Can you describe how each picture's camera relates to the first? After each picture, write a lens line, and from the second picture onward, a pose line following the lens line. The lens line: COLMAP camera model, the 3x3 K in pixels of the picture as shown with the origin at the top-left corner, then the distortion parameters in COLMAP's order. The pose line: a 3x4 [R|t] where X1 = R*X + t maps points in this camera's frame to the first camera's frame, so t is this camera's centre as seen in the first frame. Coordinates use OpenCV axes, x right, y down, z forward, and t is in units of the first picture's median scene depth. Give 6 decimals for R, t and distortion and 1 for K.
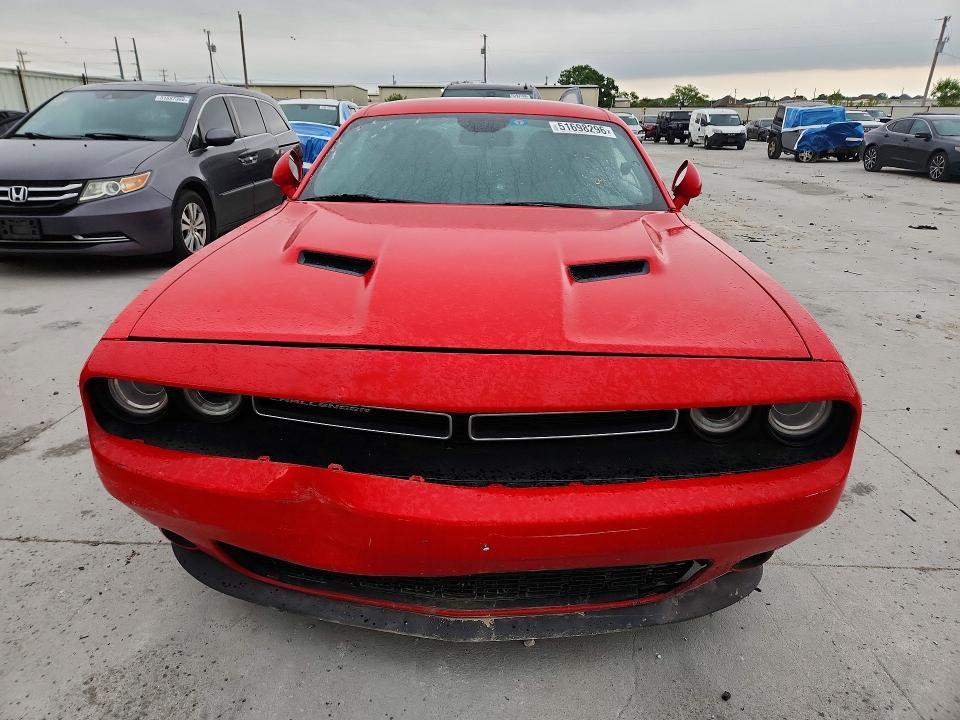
lens RADIAL K [[755.5, 0, 480.0], [0, 755.5, 360.0], [0, 0, 1]] dist [0.081272, -0.090271]
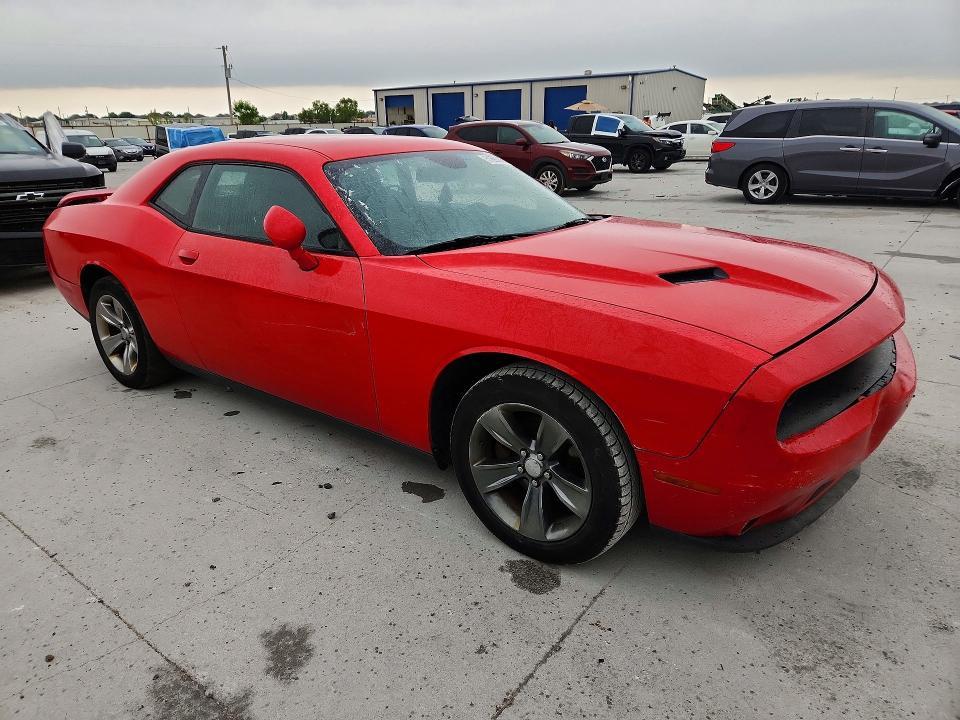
lens RADIAL K [[755.5, 0, 480.0], [0, 755.5, 360.0], [0, 0, 1]] dist [0.081272, -0.090271]
pose [[0.477767, -0.280551, 0.832484, -0.943436], [0.290385, 0.944801, 0.151749, -0.191088], [-0.829105, 0.169240, 0.532863, 0.428065]]
